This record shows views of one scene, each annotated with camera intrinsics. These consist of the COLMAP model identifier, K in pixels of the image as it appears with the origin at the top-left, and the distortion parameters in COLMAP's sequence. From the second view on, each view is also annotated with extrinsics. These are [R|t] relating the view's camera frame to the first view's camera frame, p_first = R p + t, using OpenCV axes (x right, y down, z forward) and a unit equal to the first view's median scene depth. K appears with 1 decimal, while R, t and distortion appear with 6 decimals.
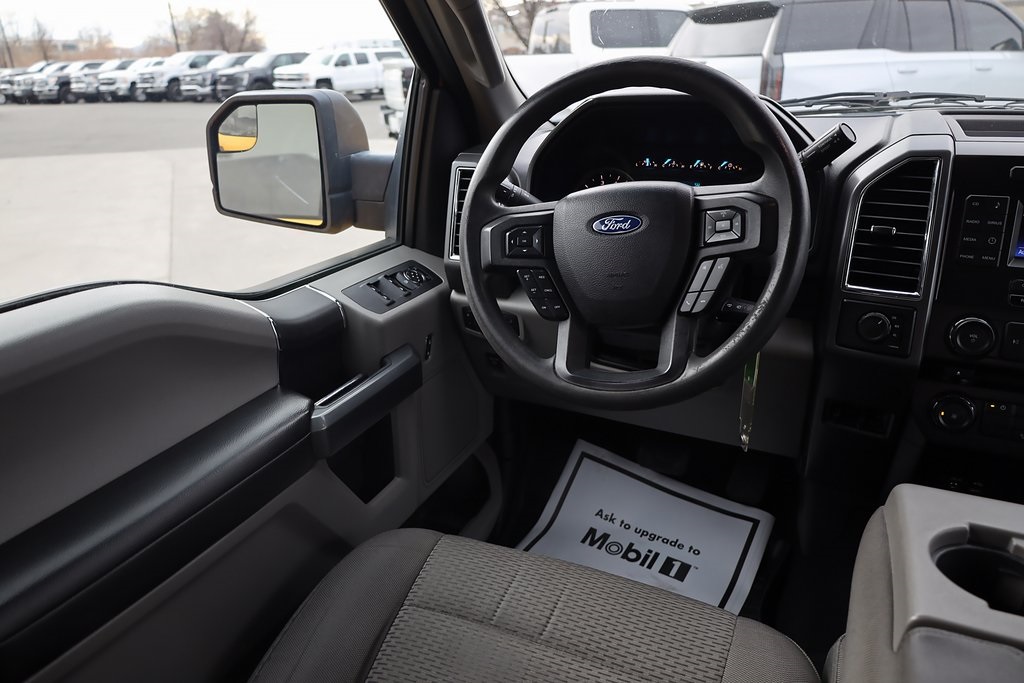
lens RADIAL K [[710.0, 0, 529.2], [0, 710.0, 352.1], [0, 0, 1]] dist [-0.003108, -0.002322]
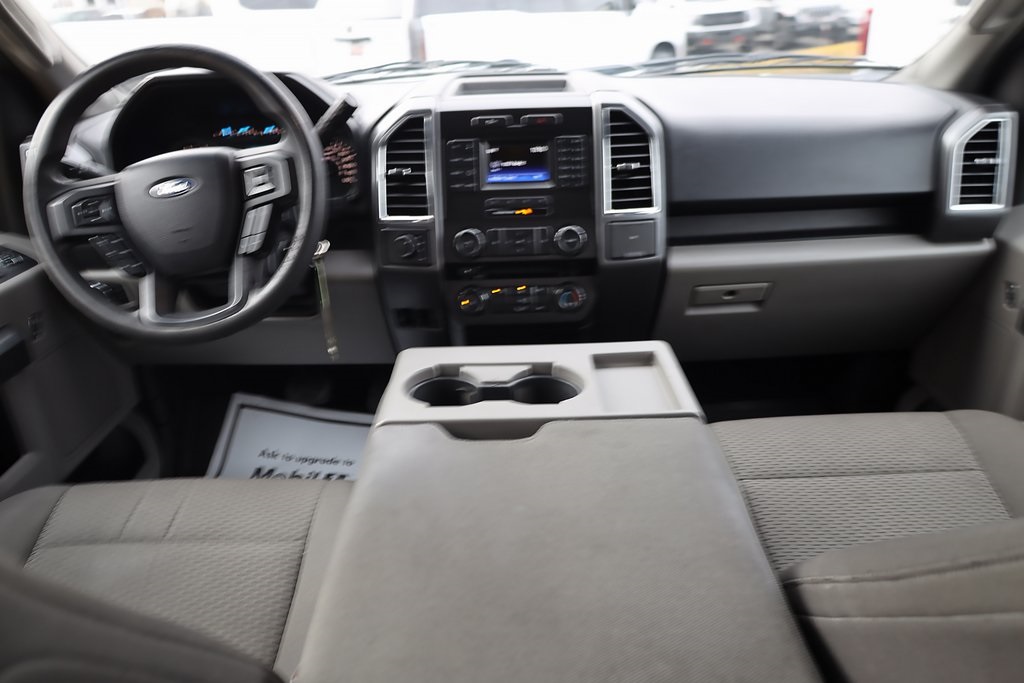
lens RADIAL K [[693.5, 0, 512.0], [0, 693.5, 341.5], [0, 0, 1]] dist [0.004067, 0.000184]
pose [[0.912625, -0.180571, 0.366756, 0.160109], [0.165629, 0.983549, 0.072099, 0.077275], [-0.373741, -0.005054, 0.927519, -0.267909]]
